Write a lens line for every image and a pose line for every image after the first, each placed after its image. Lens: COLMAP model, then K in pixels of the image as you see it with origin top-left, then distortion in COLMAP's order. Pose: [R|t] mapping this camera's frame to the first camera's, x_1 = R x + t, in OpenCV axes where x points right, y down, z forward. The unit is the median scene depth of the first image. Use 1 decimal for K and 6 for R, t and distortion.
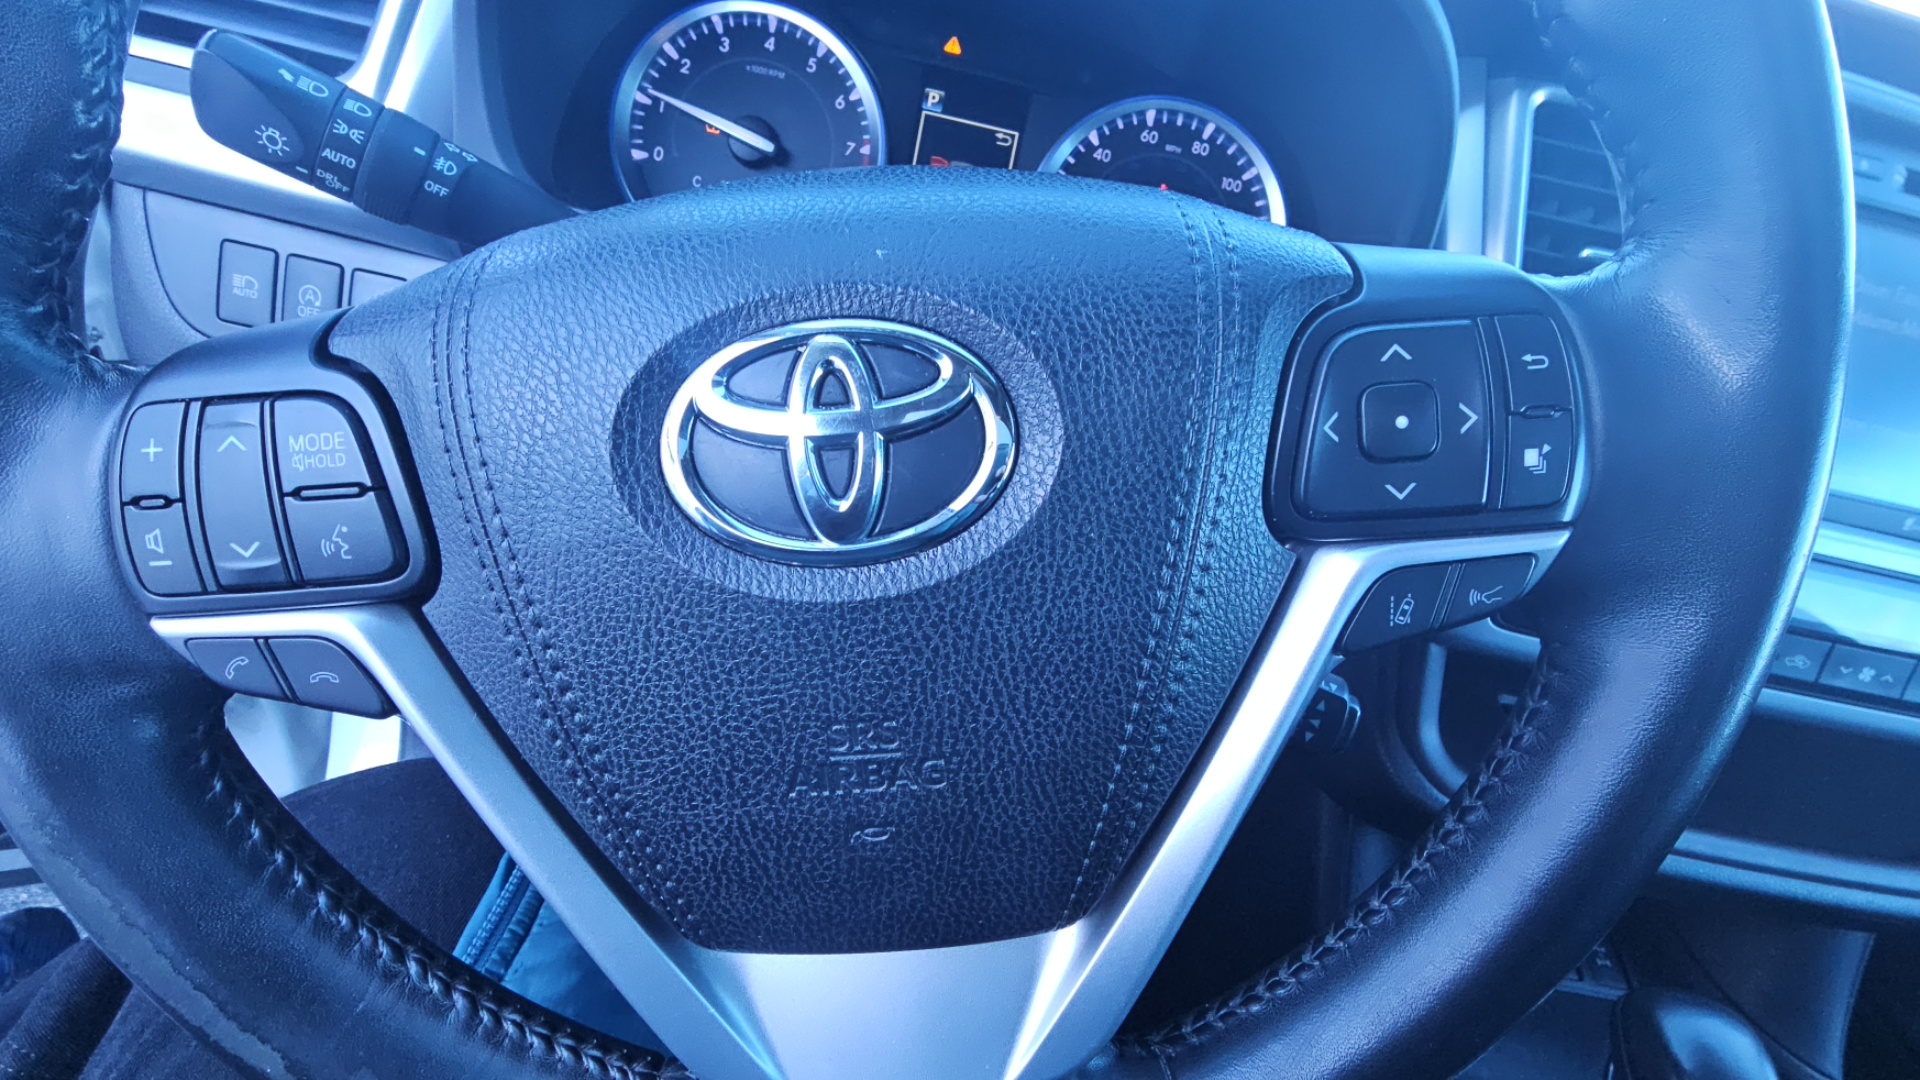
lens RADIAL K [[855.6, 0, 978.0], [0, 855.6, 544.9], [0, 0, 1]] dist [0.007637, -0.005304]
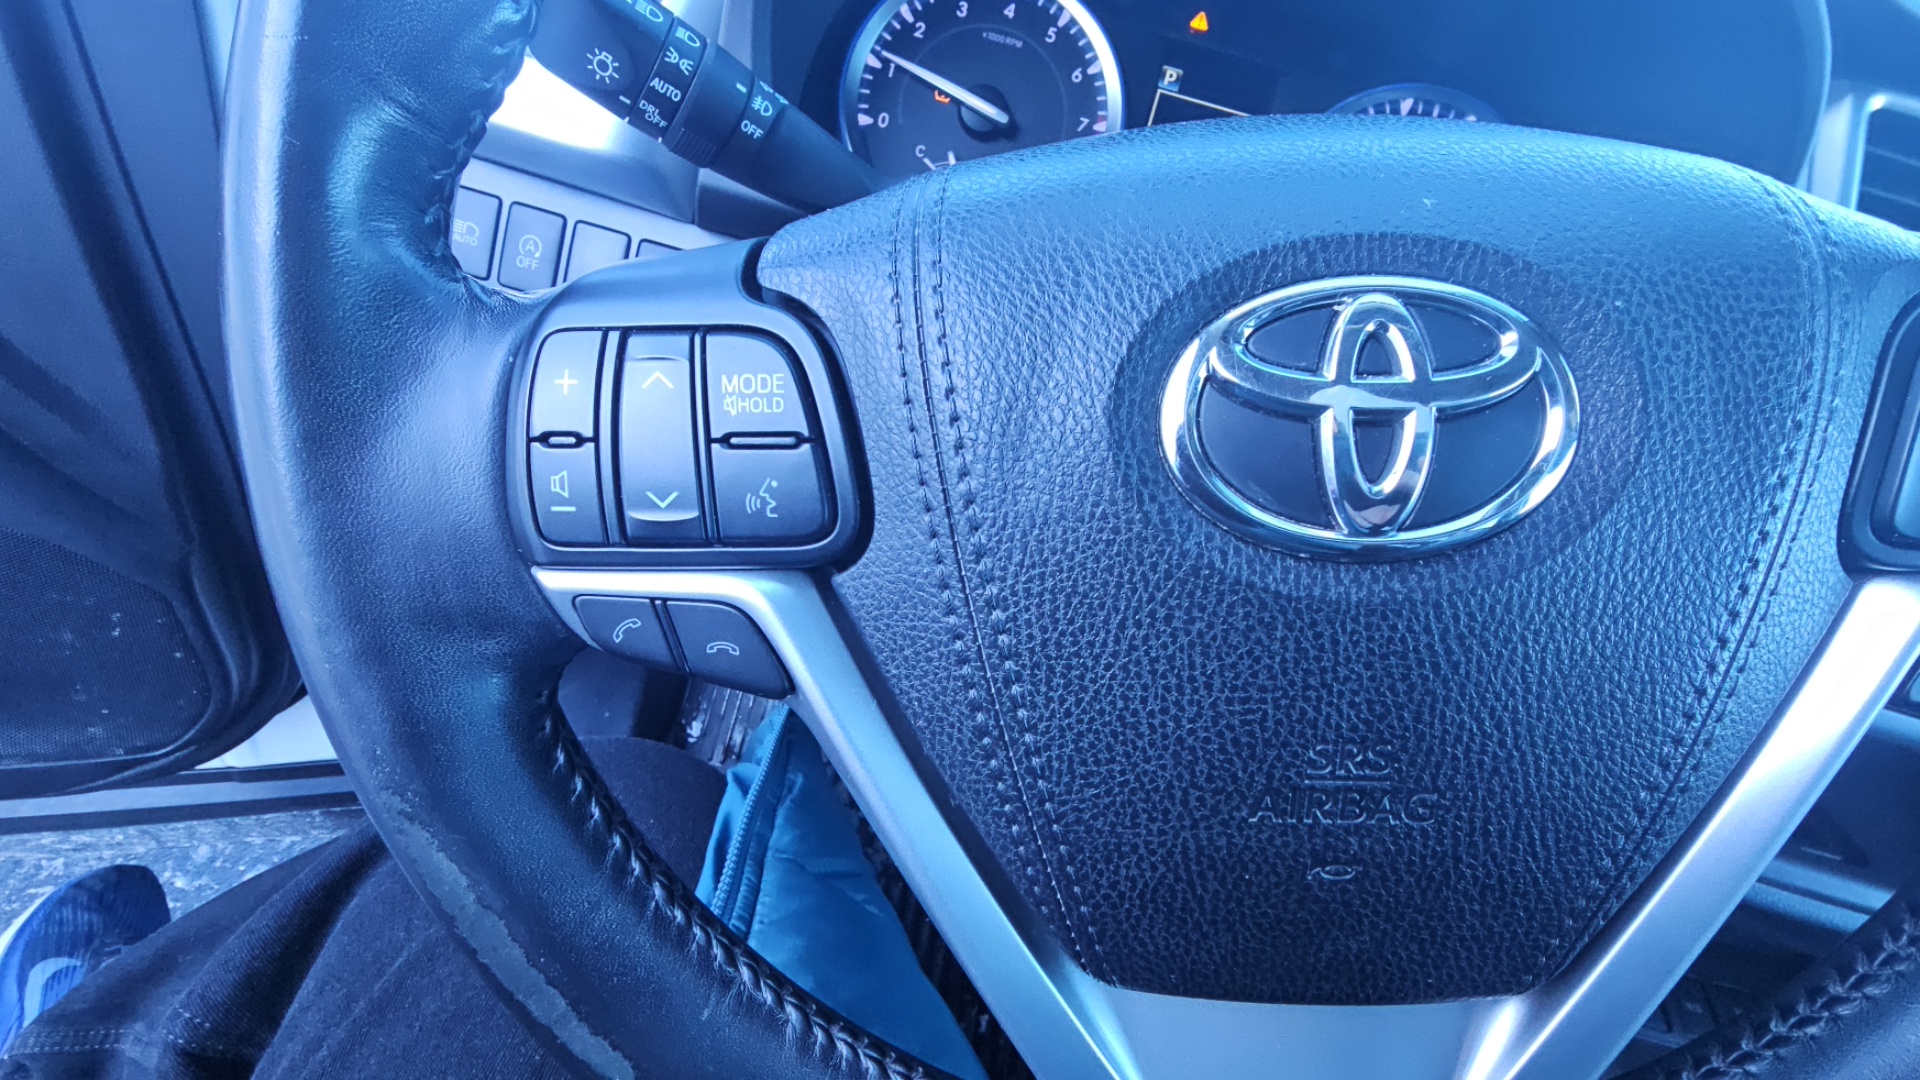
lens RADIAL K [[855.6, 0, 977.2], [0, 855.6, 545.9], [0, 0, 1]] dist [0.007637, -0.005304]
pose [[0.997305, 0.065343, -0.033354, -0.420990], [-0.065513, 0.997844, -0.004016, 0.030699], [0.033020, 0.006190, 0.999436, 0.103009]]
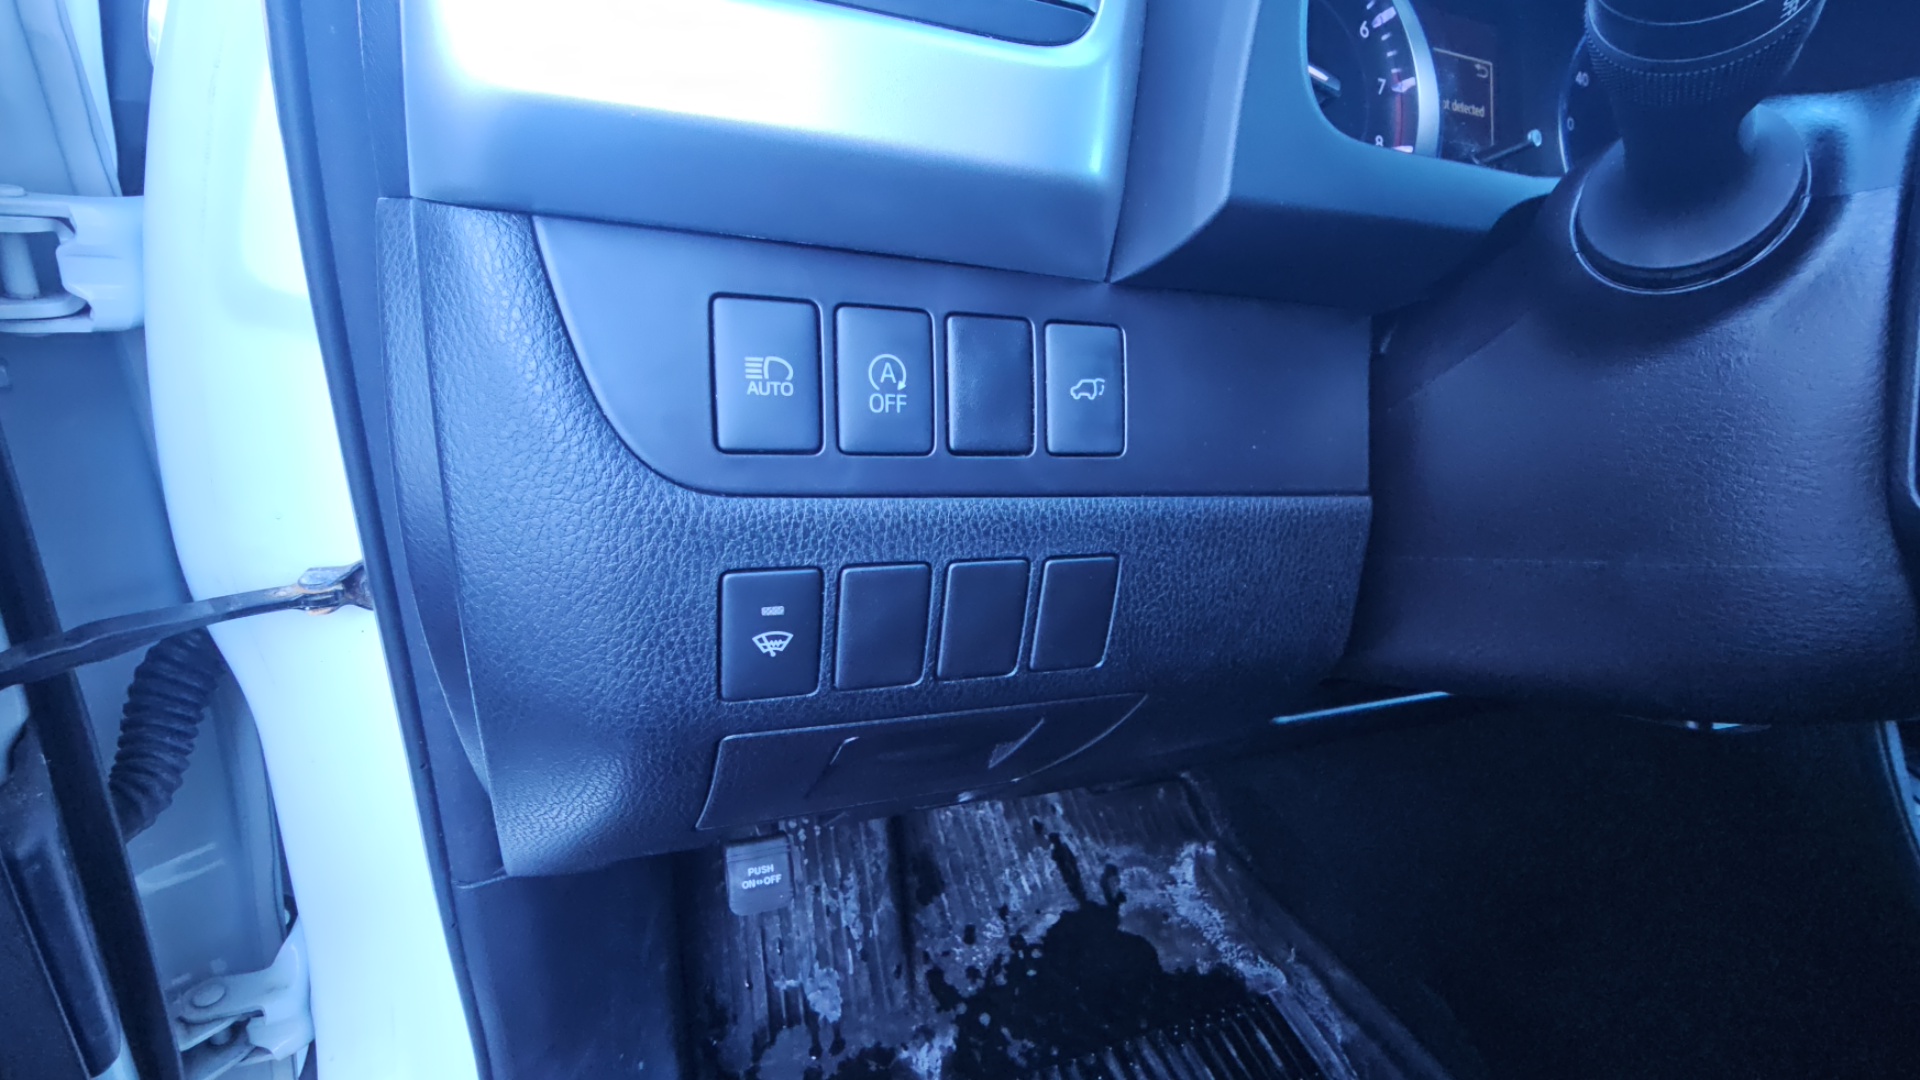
lens RADIAL K [[855.6, 0, 977.4], [0, 855.6, 547.3], [0, 0, 1]] dist [0.007637, -0.005304]
pose [[0.900357, -0.250461, 0.355847, -1.785743], [0.277515, 0.960364, -0.026214, -0.290775], [-0.335177, 0.122355, 0.934176, 0.918017]]
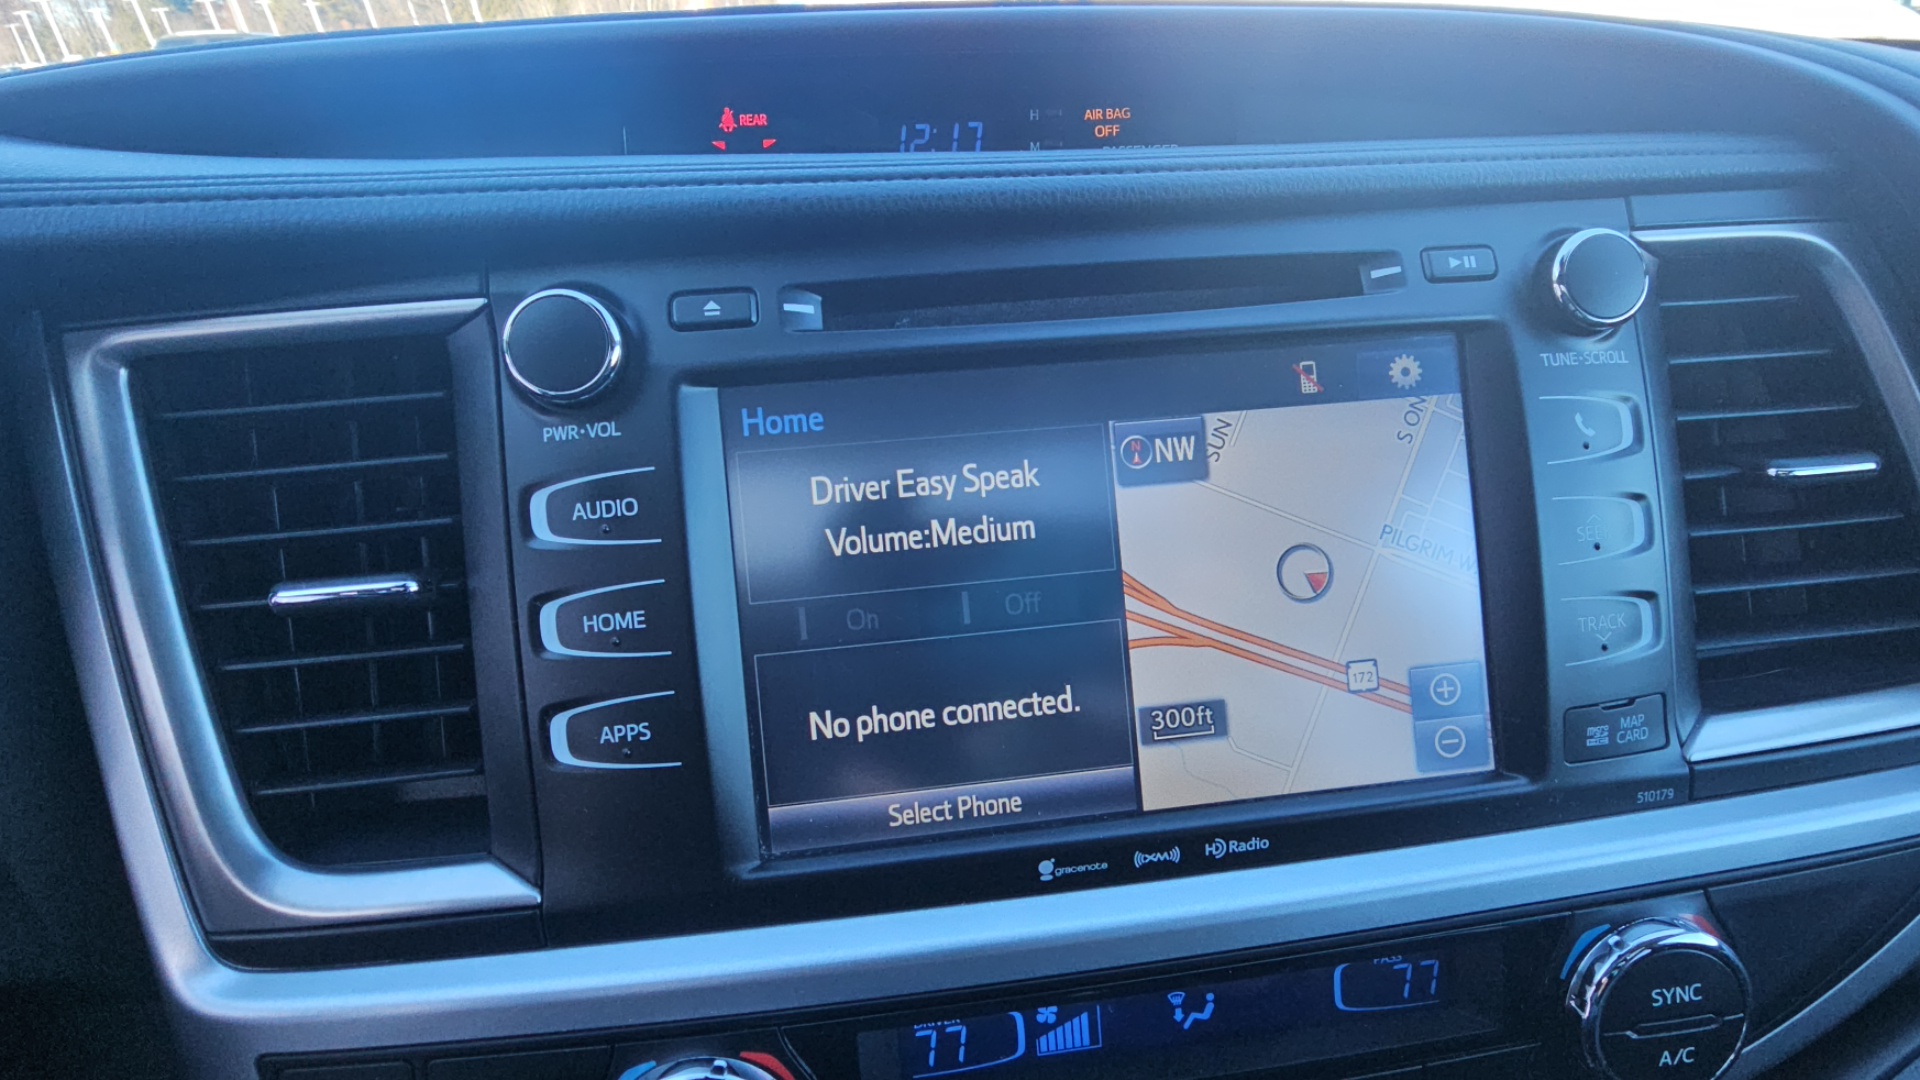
lens RADIAL K [[855.6, 0, 970.8], [0, 855.6, 550.8], [0, 0, 1]] dist [0.007637, -0.005304]
pose [[0.956484, -0.289050, 0.039853, 1.944465], [0.291568, 0.952076, -0.092410, -0.329566], [-0.011232, 0.100008, 0.994923, 0.775235]]
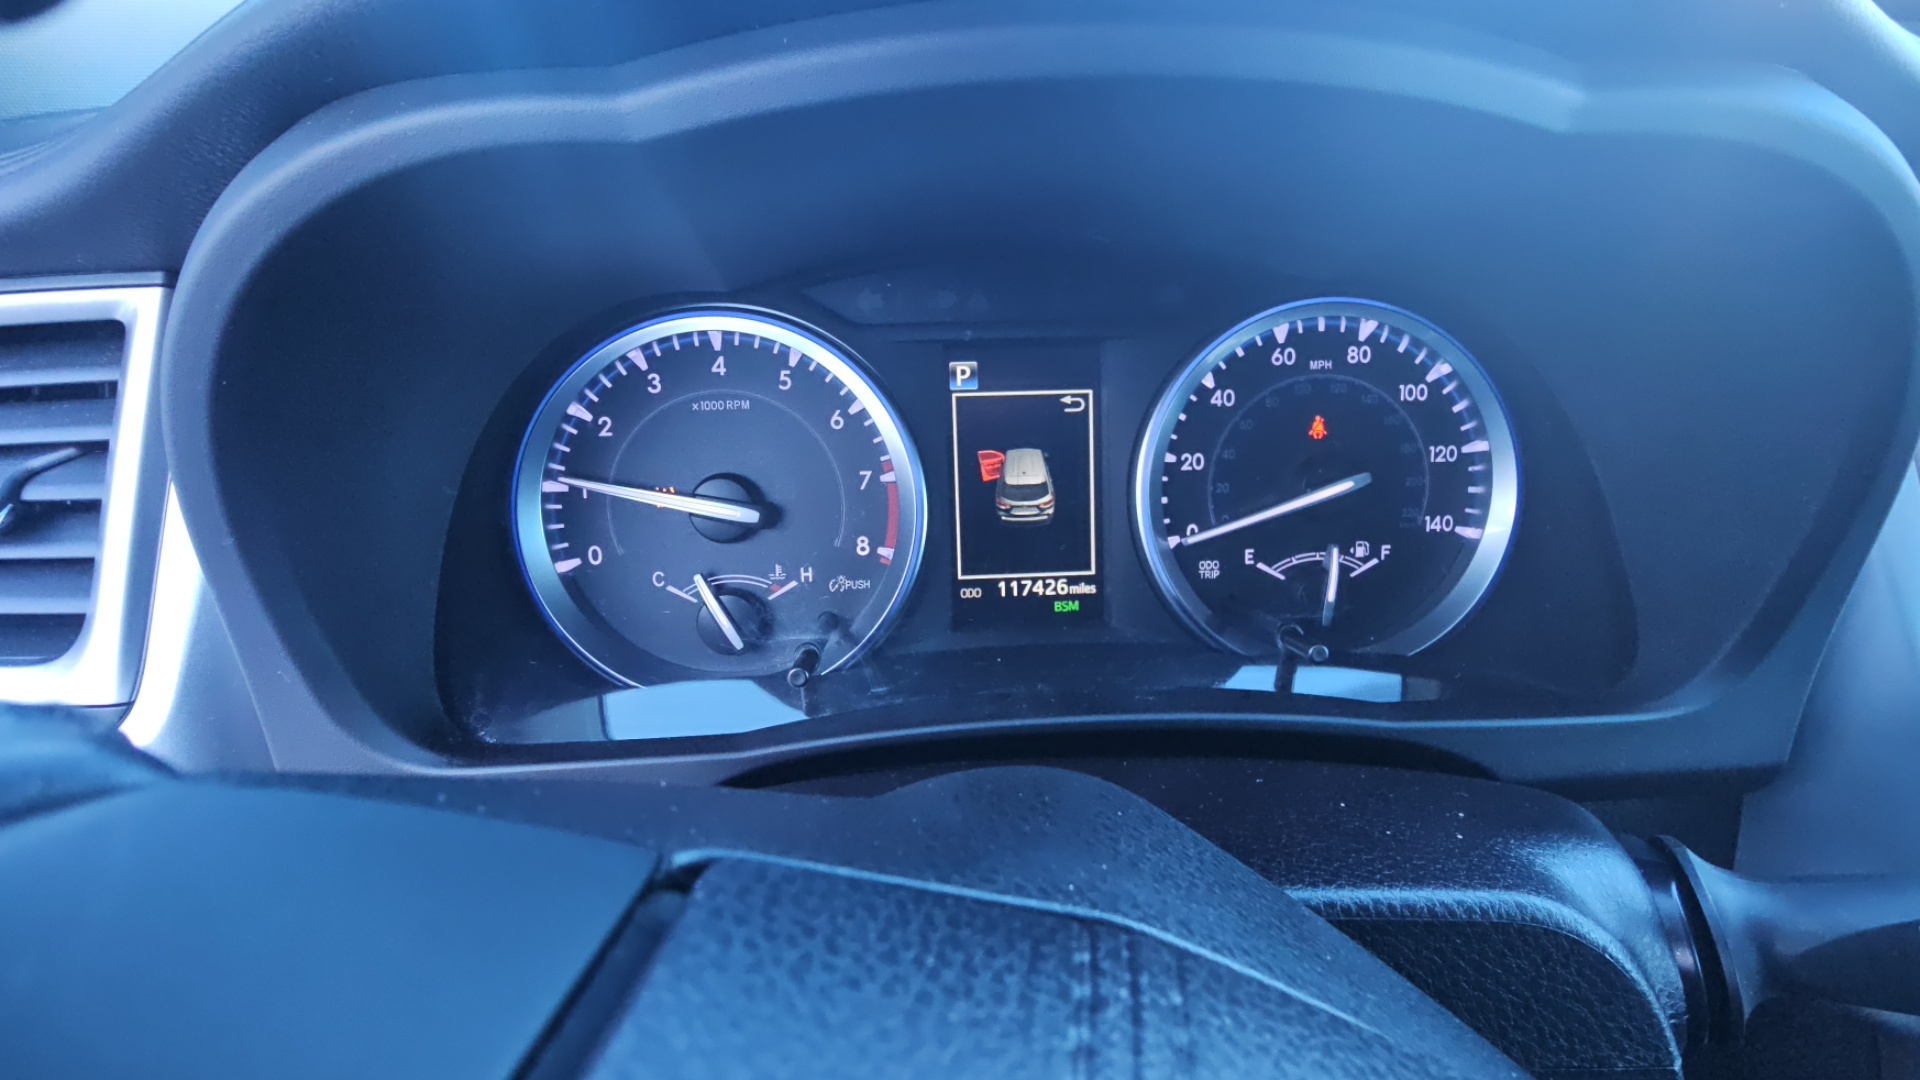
lens RADIAL K [[855.6, 0, 983.5], [0, 855.6, 549.7], [0, 0, 1]] dist [0.007637, -0.005304]
pose [[0.971844, -0.235625, 0.000787, -0.147823], [0.235528, 0.971335, -0.032162, -0.751312], [0.006814, 0.031442, 0.999482, 0.659228]]
